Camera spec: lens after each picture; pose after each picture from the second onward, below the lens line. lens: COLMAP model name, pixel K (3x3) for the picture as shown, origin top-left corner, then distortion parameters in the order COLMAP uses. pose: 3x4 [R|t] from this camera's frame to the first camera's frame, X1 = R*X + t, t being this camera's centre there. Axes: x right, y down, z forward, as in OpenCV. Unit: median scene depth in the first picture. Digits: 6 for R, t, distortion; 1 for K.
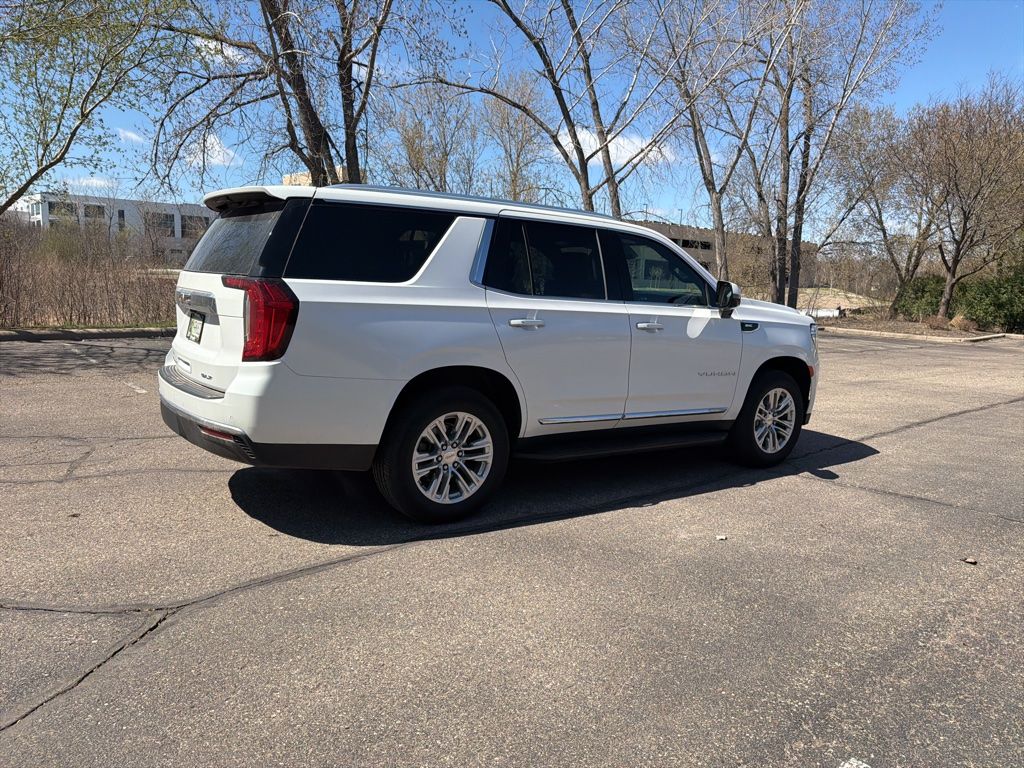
lens RADIAL K [[725.4, 0, 513.9], [0, 725.4, 390.1], [0, 0, 1]] dist [0.042208, -0.051973]
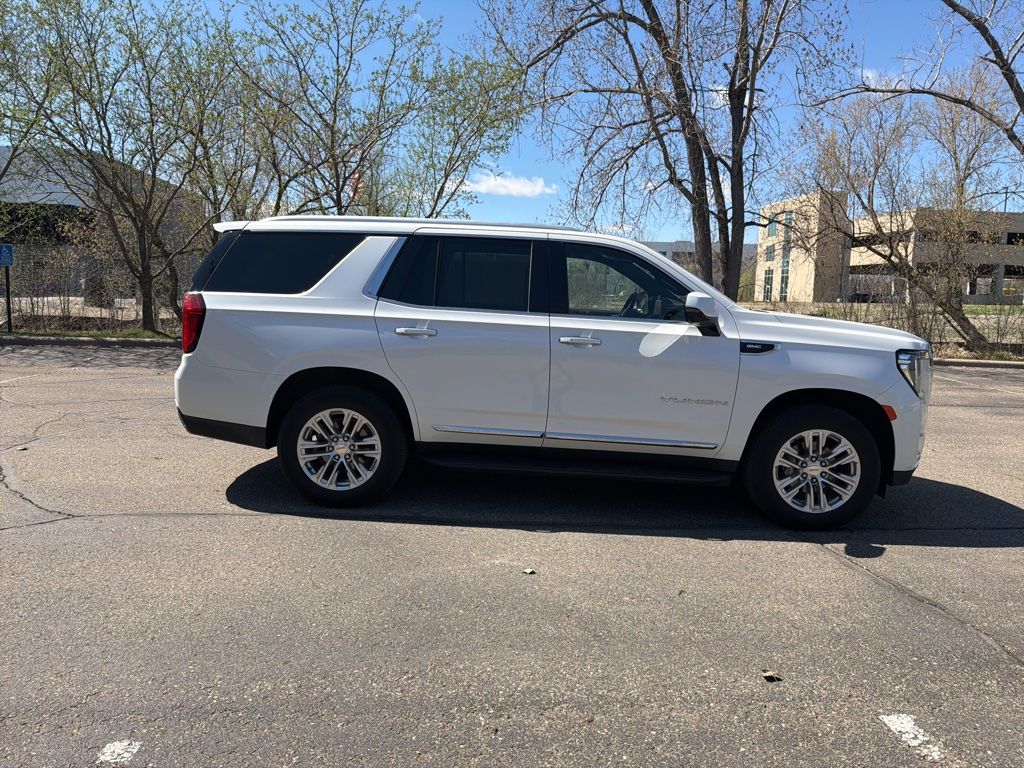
lens RADIAL K [[725.4, 0, 507.0], [0, 725.4, 373.9], [0, 0, 1]] dist [0.042208, -0.051973]
pose [[0.790495, 0.050483, -0.610384, 0.646235], [-0.088899, 0.995501, -0.032797, -0.007225], [0.605982, 0.080189, 0.791426, 0.206847]]
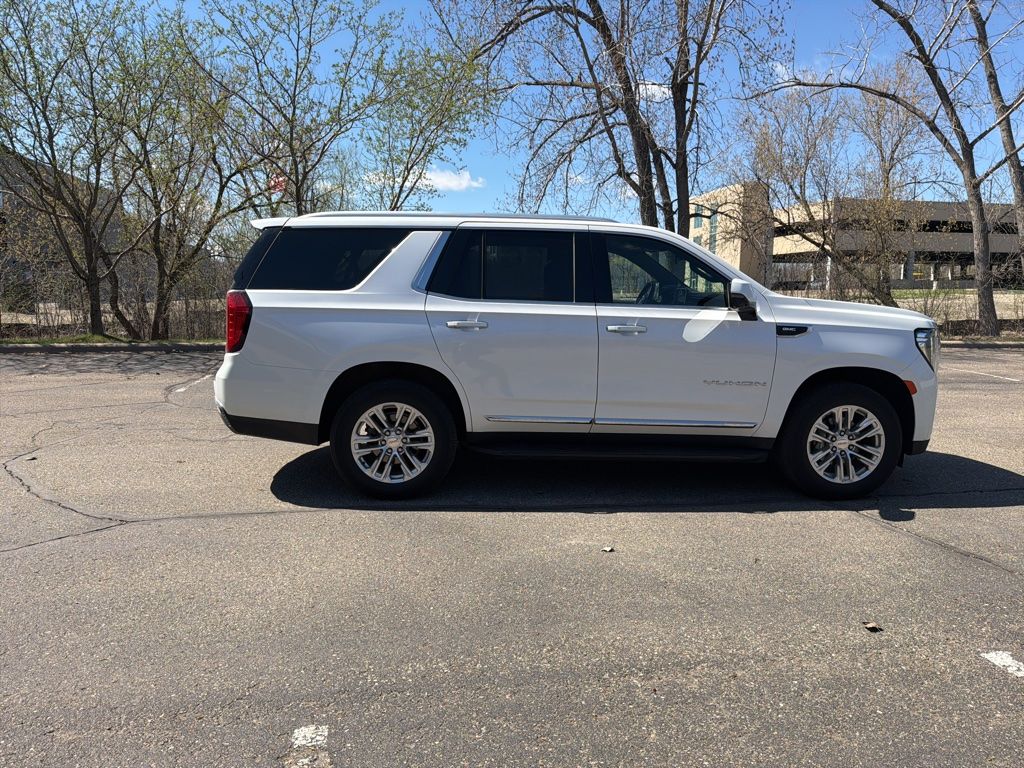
lens RADIAL K [[725.4, 0, 507.2], [0, 725.4, 382.4], [0, 0, 1]] dist [0.042208, -0.051973]
pose [[0.844921, 0.033719, -0.533828, 0.540891], [-0.052944, 0.998382, -0.020735, 0.010404], [0.532265, 0.045782, 0.845339, 0.104285]]
